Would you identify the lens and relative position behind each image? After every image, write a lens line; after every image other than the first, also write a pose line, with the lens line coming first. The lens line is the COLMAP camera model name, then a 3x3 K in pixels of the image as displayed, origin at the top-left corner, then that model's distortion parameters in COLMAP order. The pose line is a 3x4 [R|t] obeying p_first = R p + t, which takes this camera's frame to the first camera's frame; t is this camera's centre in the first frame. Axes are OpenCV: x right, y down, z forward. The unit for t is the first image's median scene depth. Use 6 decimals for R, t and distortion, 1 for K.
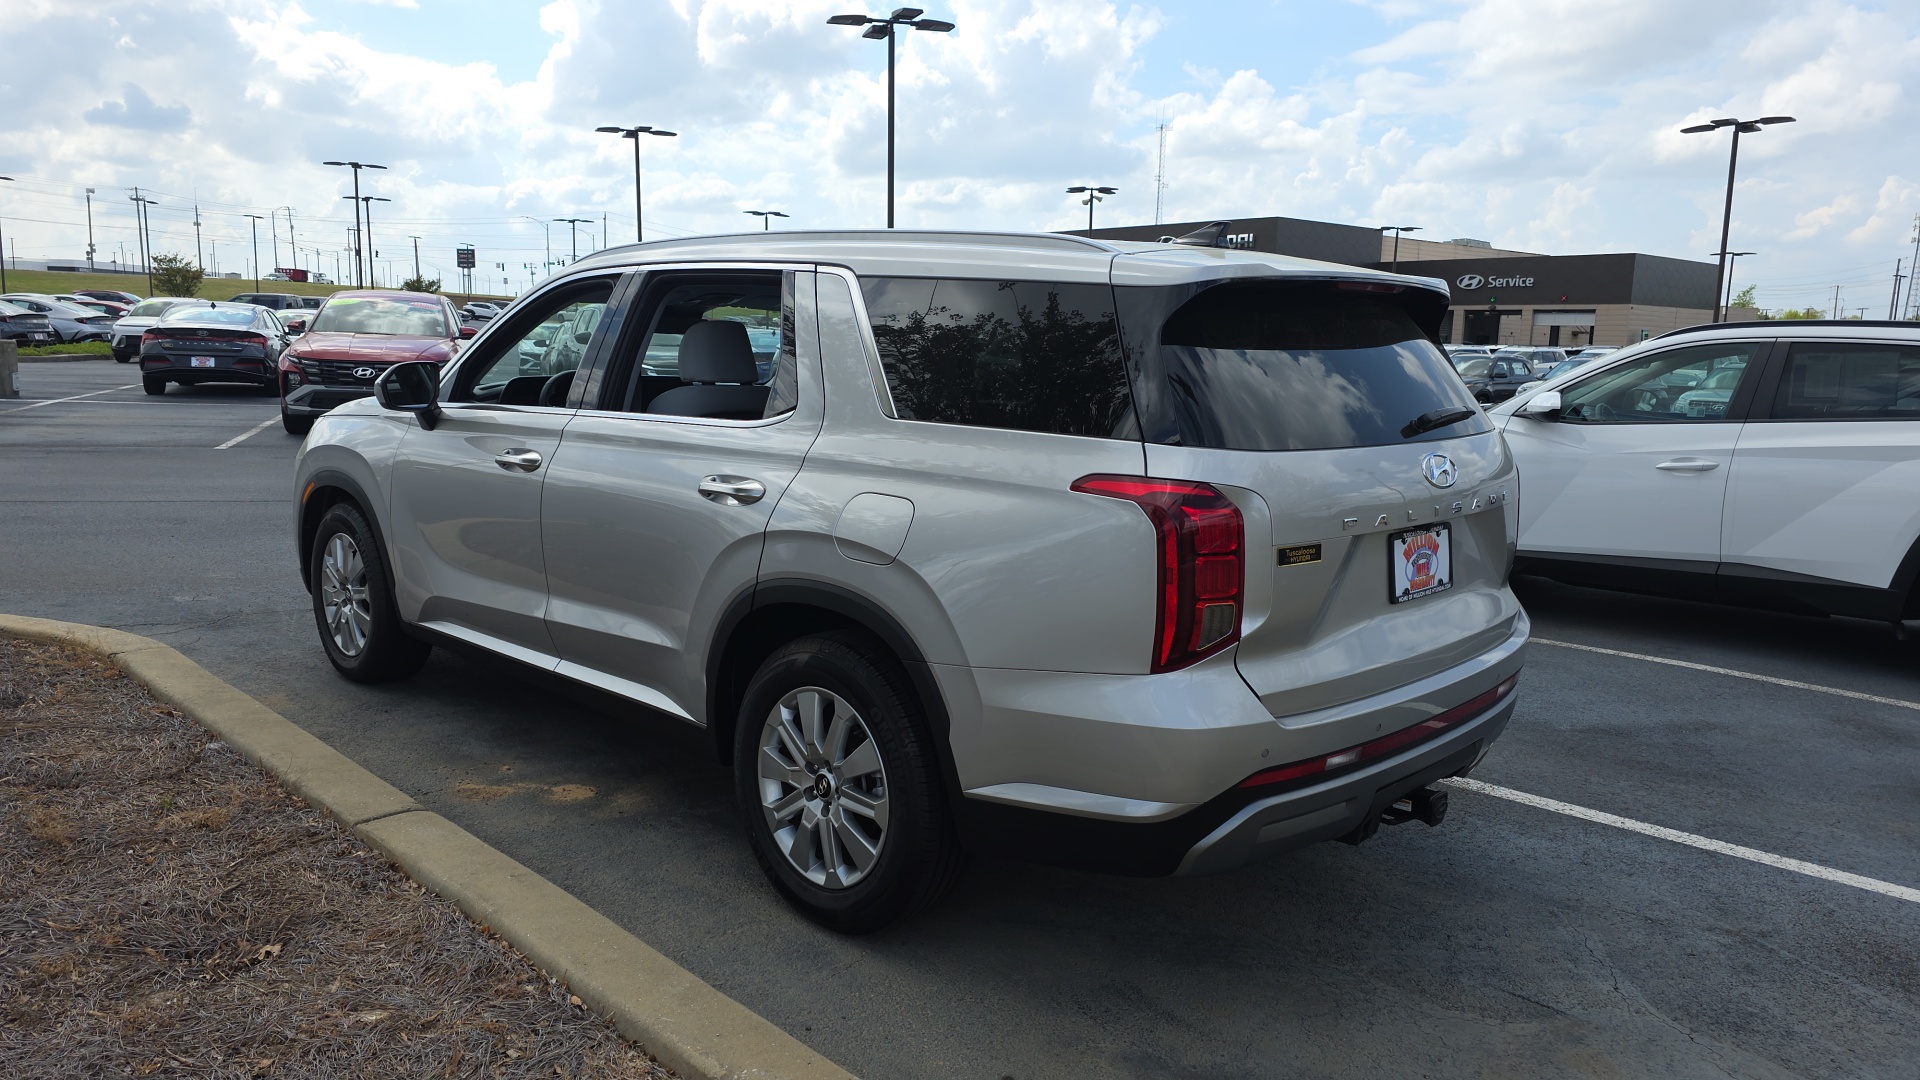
lens RADIAL K [[1292.4, 0, 932.3], [0, 1292.4, 532.4], [0, 0, 1]] dist [0.059270, -0.061151]
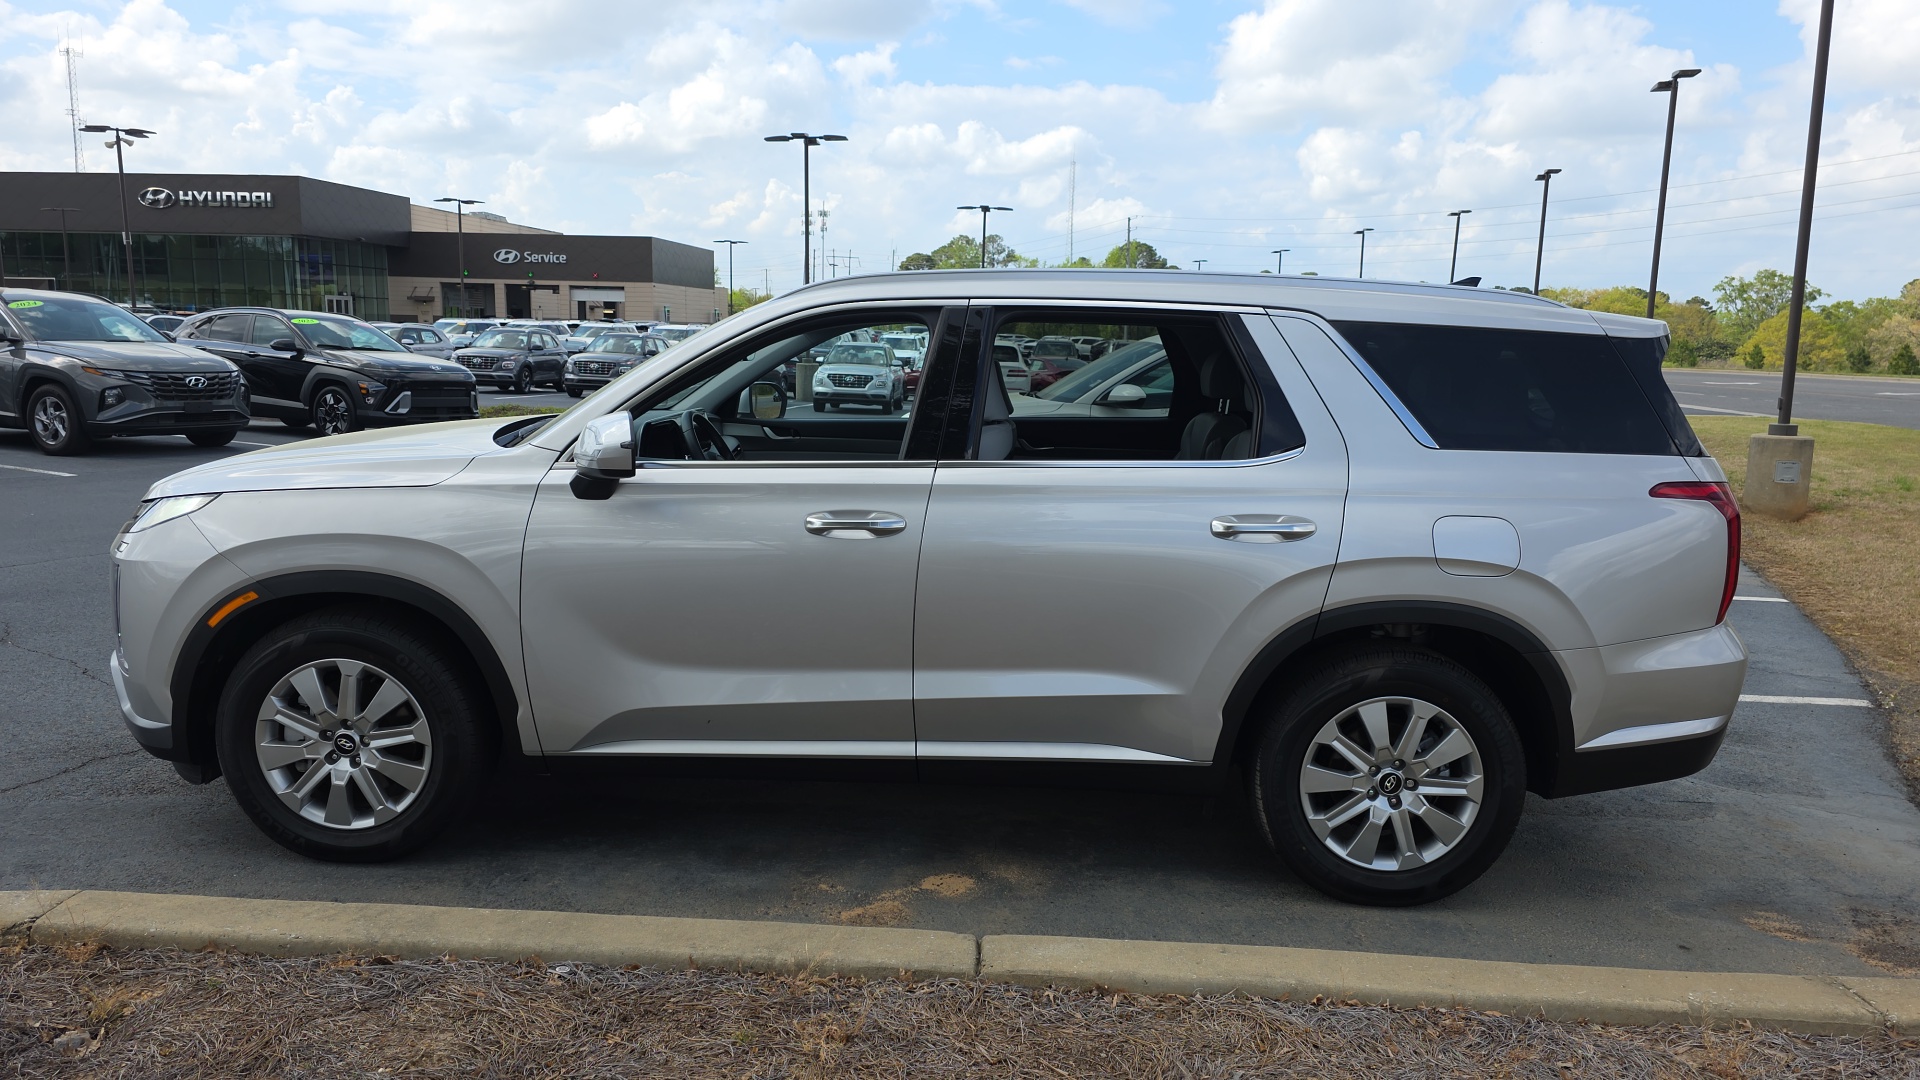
lens RADIAL K [[1292.4, 0, 960.9], [0, 1292.4, 534.6], [0, 0, 1]] dist [0.059270, -0.061151]
pose [[0.729530, -0.112456, 0.674641, -0.846911], [0.096425, 0.993449, 0.061328, -0.094079], [-0.677118, 0.020311, 0.735594, 0.331005]]
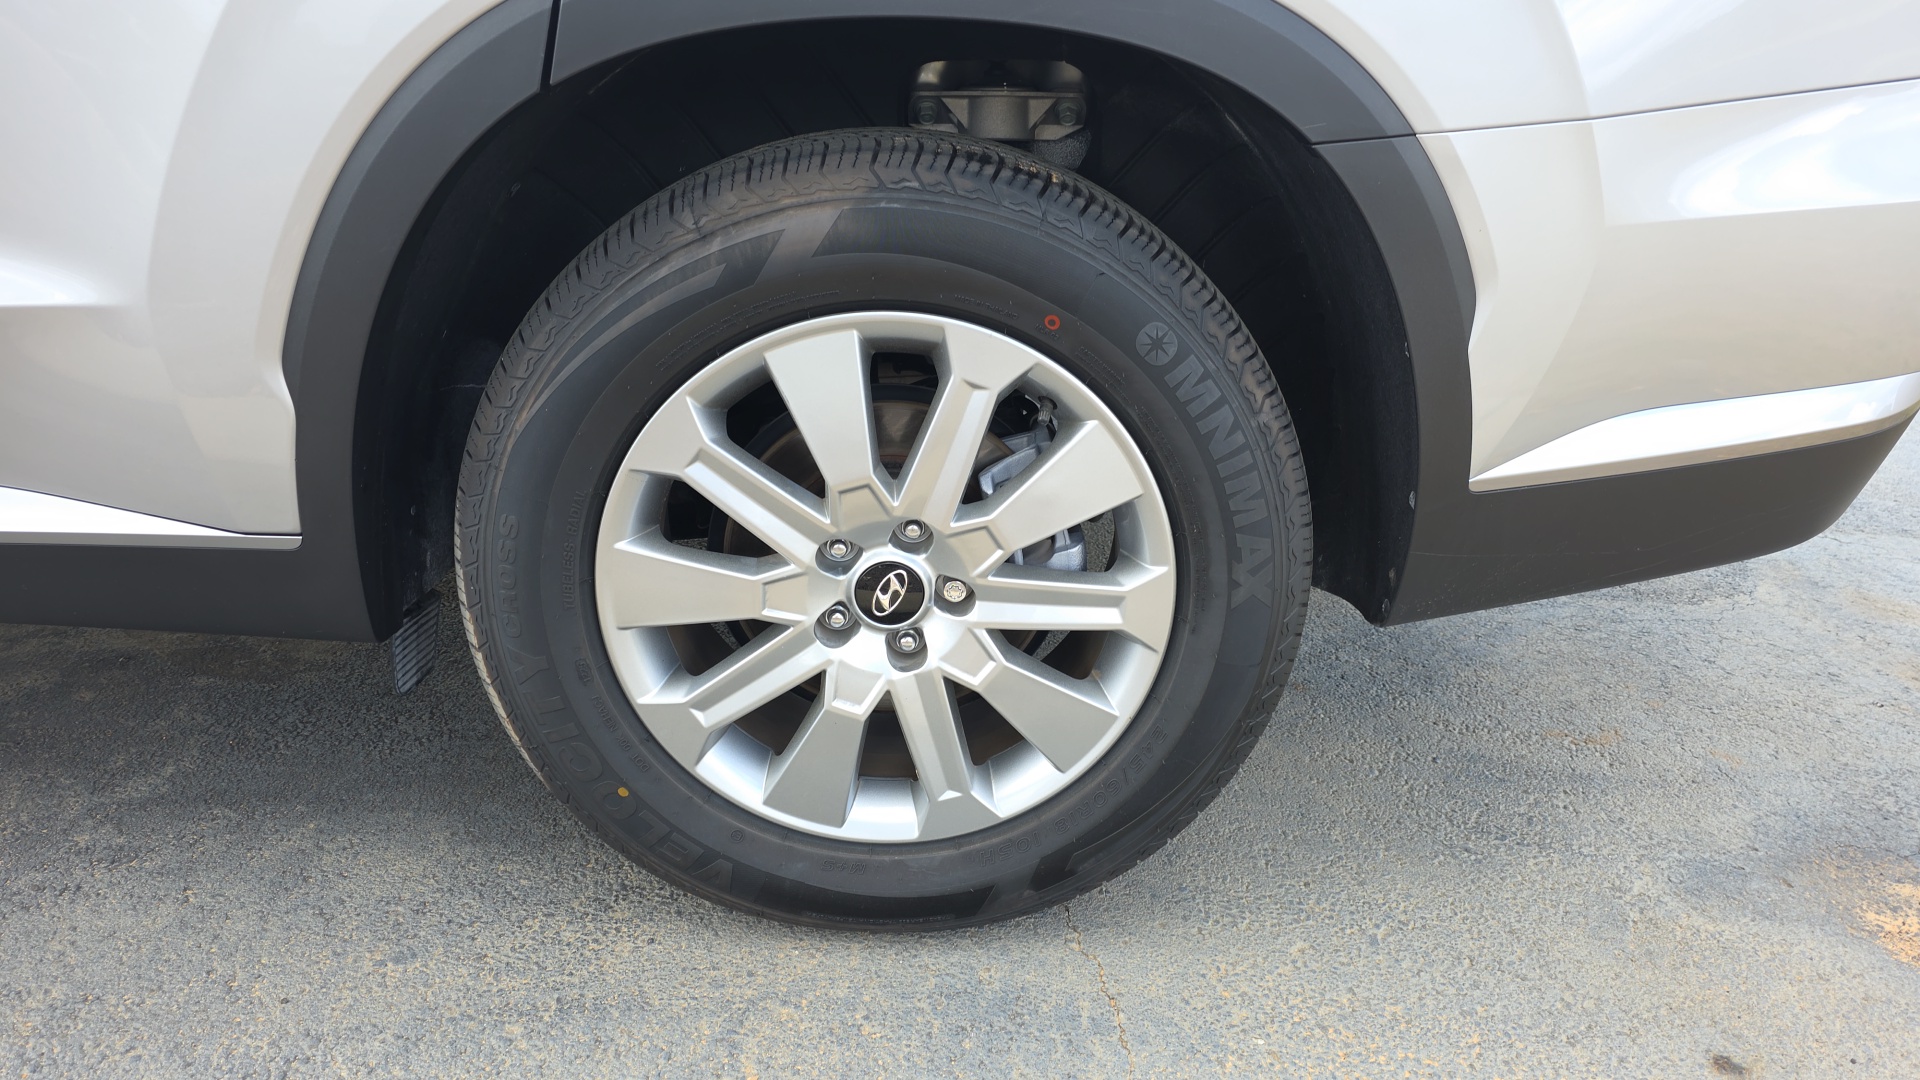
lens RADIAL K [[1292.4, 0, 964.8], [0, 1292.4, 545.8], [0, 0, 1]] dist [0.059270, -0.061151]
pose [[0.694328, -0.284614, 0.660987, -0.233044], [0.091018, 0.945826, 0.311654, 0.059699], [-0.713880, -0.156228, 0.682619, 0.585094]]
